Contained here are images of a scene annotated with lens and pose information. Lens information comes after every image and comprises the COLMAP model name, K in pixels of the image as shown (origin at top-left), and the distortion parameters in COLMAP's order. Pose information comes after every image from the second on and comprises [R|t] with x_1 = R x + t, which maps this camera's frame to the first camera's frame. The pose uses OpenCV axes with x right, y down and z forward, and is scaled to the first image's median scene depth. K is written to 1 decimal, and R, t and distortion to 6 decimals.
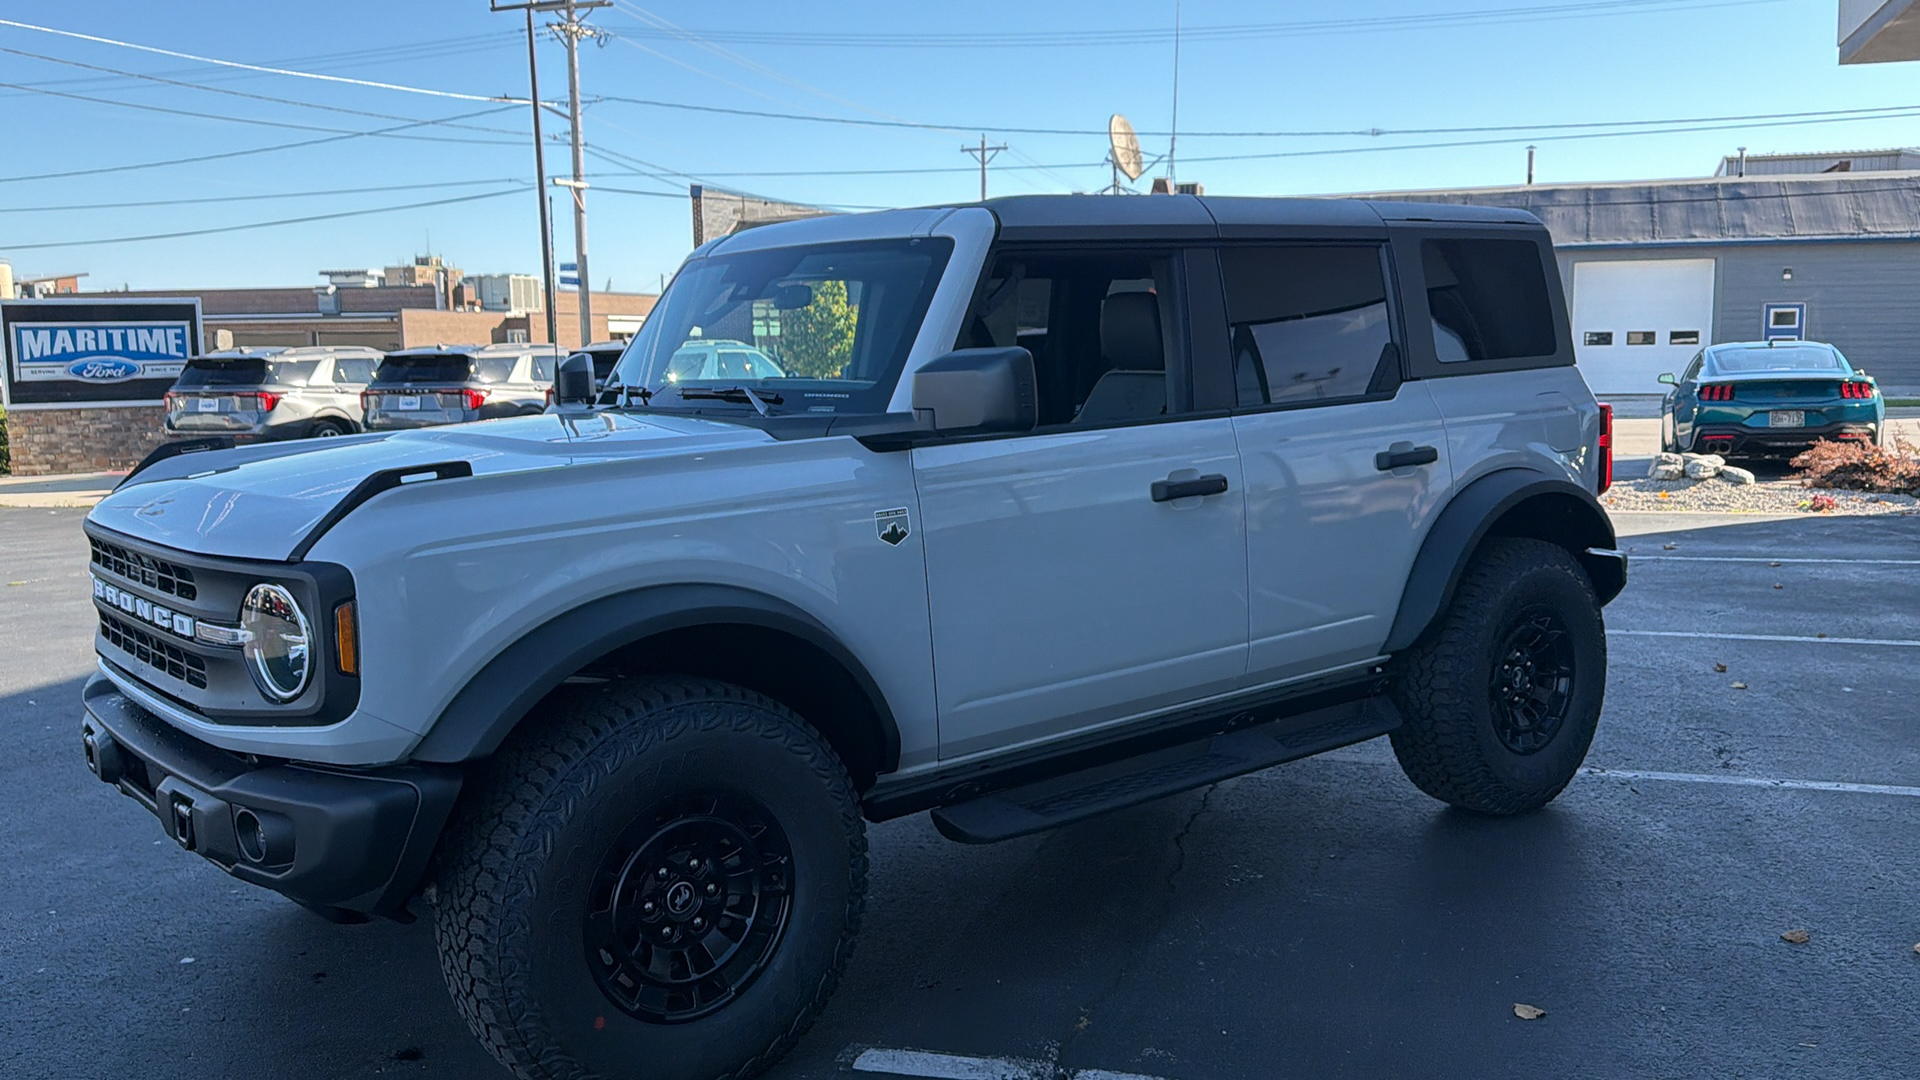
lens RADIAL K [[1640.0, 0, 977.5], [0, 1640.0, 562.3], [0, 0, 1]] dist [0.112408, -0.175206]
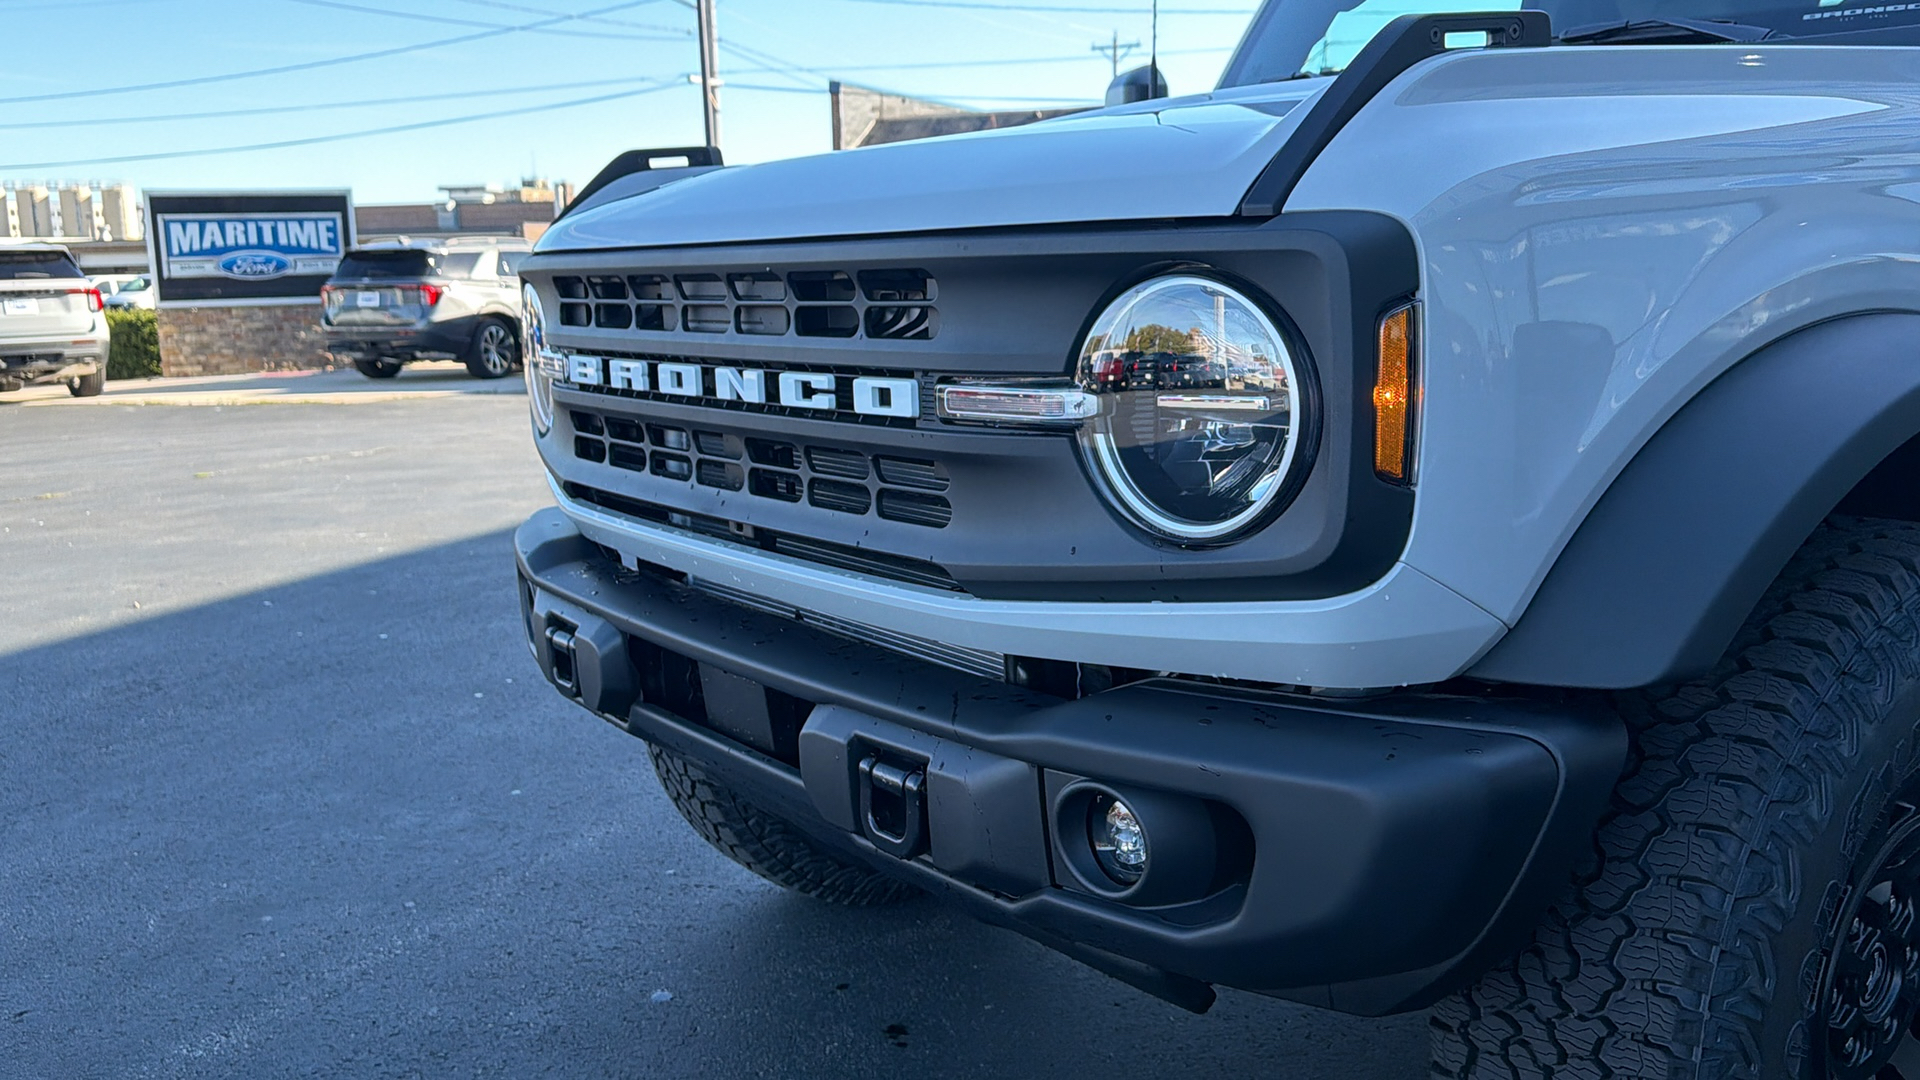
lens RADIAL K [[1640.0, 0, 977.5], [0, 1640.0, 562.3], [0, 0, 1]] dist [0.112408, -0.175206]
pose [[0.998308, 0.002414, -0.058104, -0.060034], [0.000319, 0.998895, 0.046995, 0.008992], [0.058153, -0.046934, 0.997204, 0.074614]]
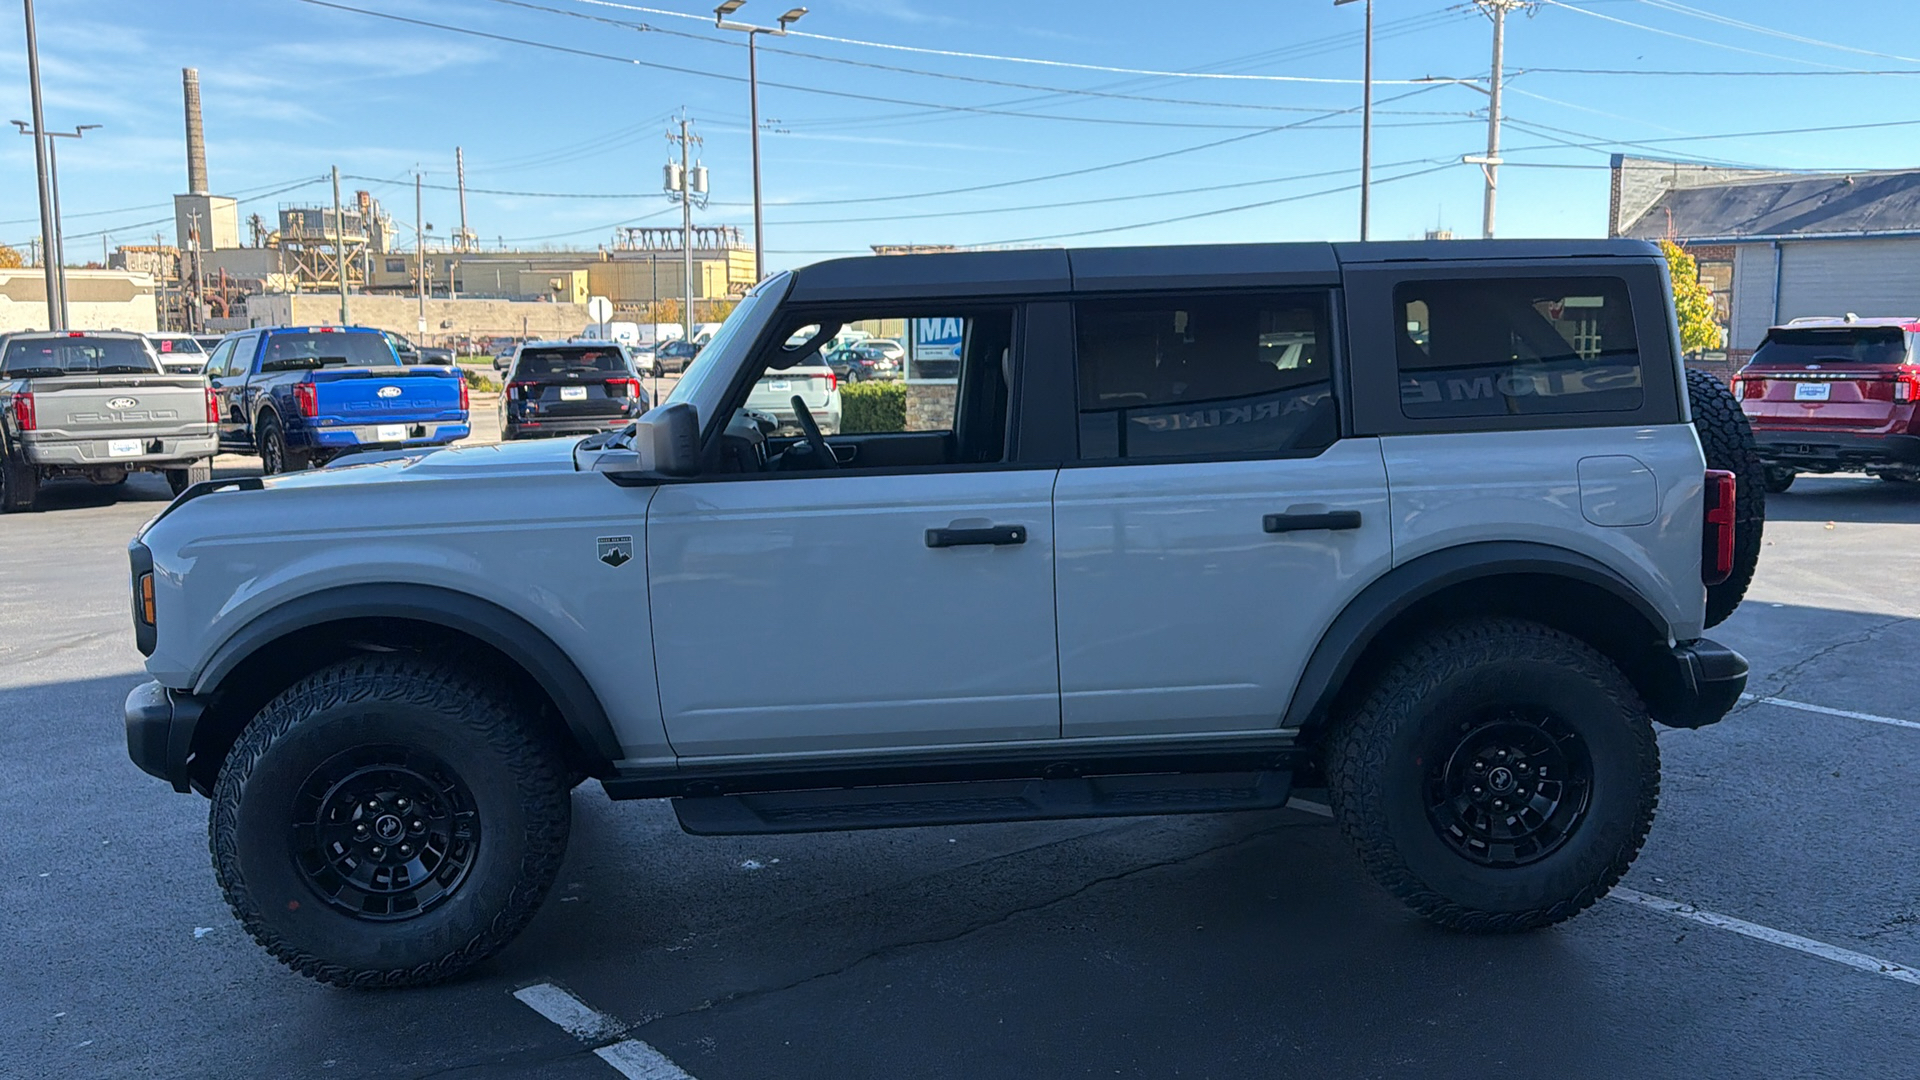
lens RADIAL K [[1640.0, 0, 977.5], [0, 1640.0, 562.3], [0, 0, 1]] dist [0.112408, -0.175206]
pose [[0.826092, 0.089361, -0.556404, 0.145408], [-0.079768, 0.995948, 0.041522, -0.014812], [0.557860, 0.010083, 0.829873, 0.029842]]
